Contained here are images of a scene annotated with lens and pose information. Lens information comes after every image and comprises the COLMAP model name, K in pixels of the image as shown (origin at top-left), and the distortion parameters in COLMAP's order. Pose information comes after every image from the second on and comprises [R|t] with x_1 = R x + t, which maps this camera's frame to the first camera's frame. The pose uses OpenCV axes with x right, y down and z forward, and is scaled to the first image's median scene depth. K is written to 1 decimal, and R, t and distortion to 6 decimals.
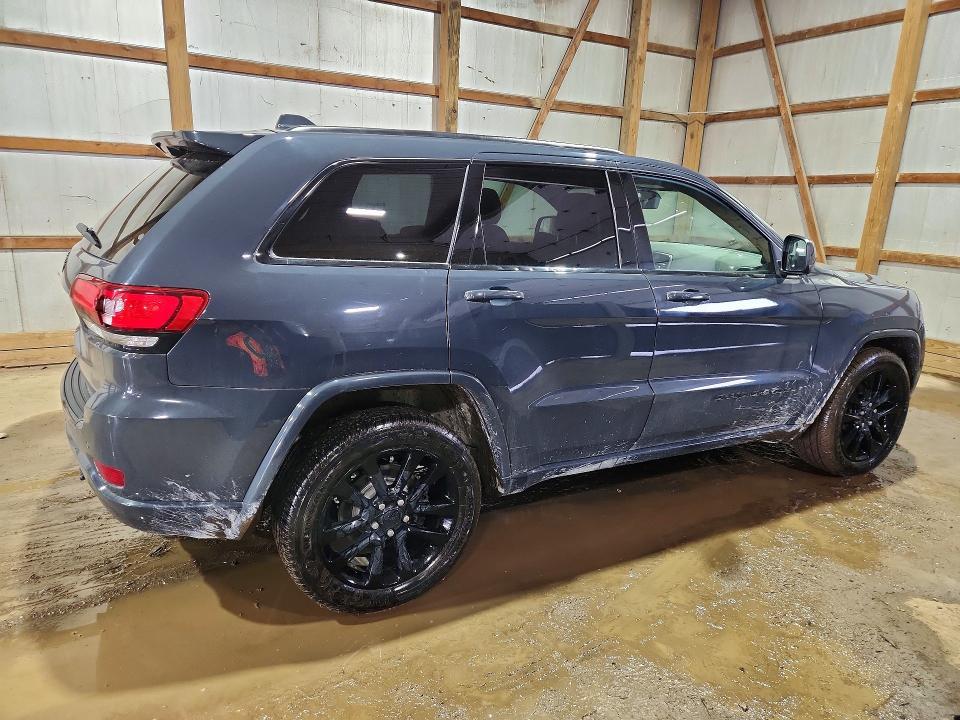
lens RADIAL K [[682.4, 0, 474.3], [0, 682.4, 352.9], [0, 0, 1]] dist [0.058308, -0.059624]
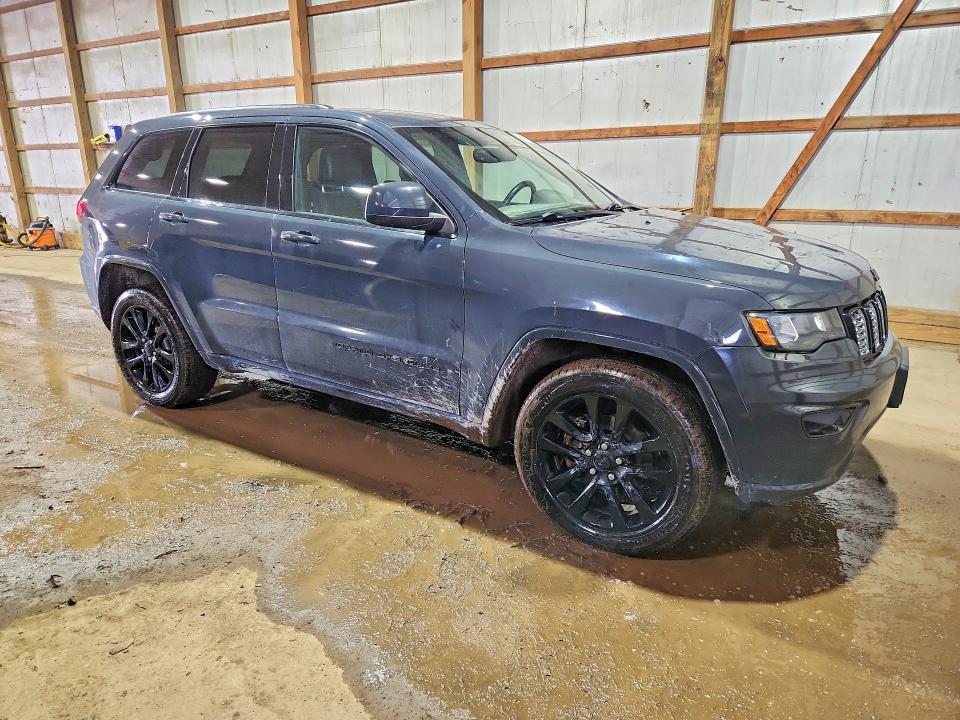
lens RADIAL K [[682.4, 0, 474.3], [0, 682.4, 352.9], [0, 0, 1]] dist [0.058308, -0.059624]
pose [[0.442908, 0.202643, -0.873366, 1.328465], [-0.175125, 0.974912, 0.137394, -0.106363], [0.879297, 0.092095, 0.467285, 0.685941]]
